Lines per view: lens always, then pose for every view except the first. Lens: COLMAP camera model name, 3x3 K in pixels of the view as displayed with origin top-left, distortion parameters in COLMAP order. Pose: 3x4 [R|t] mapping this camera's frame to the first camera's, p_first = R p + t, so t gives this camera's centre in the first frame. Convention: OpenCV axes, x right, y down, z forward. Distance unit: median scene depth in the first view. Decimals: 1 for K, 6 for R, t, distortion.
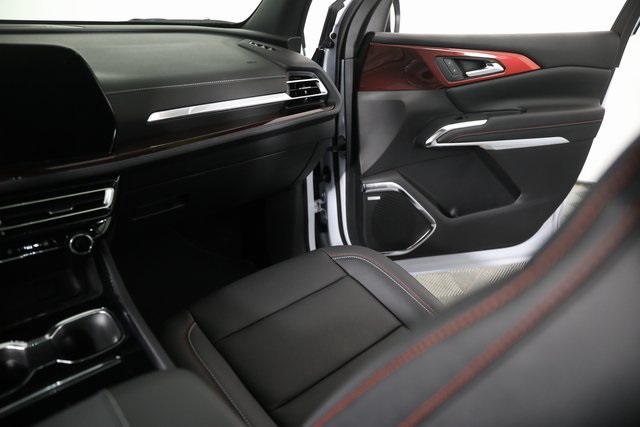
lens RADIAL K [[430.5, 0, 320.0], [0, 430.5, 213.5], [0, 0, 1]] dist [-0.113995, 0.078563]
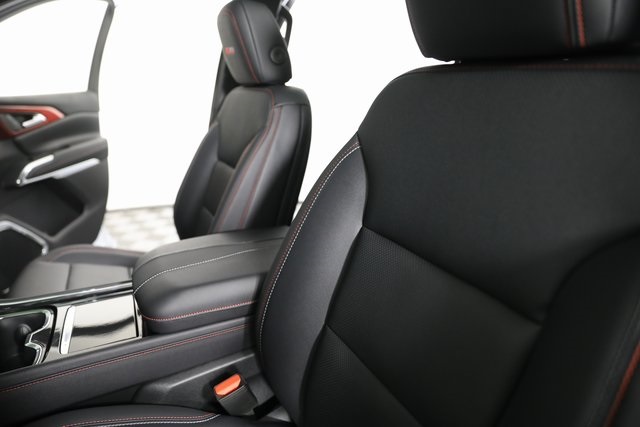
lens RADIAL K [[418.4, 0, 320.0], [0, 418.4, 213.5], [0, 0, 1]] dist [-0.051258, 0.002084]
pose [[0.269002, -0.280580, 0.921365, -0.630008], [0.400221, 0.902688, 0.158043, 0.079304], [-0.876049, 0.326235, 0.355119, -0.144759]]
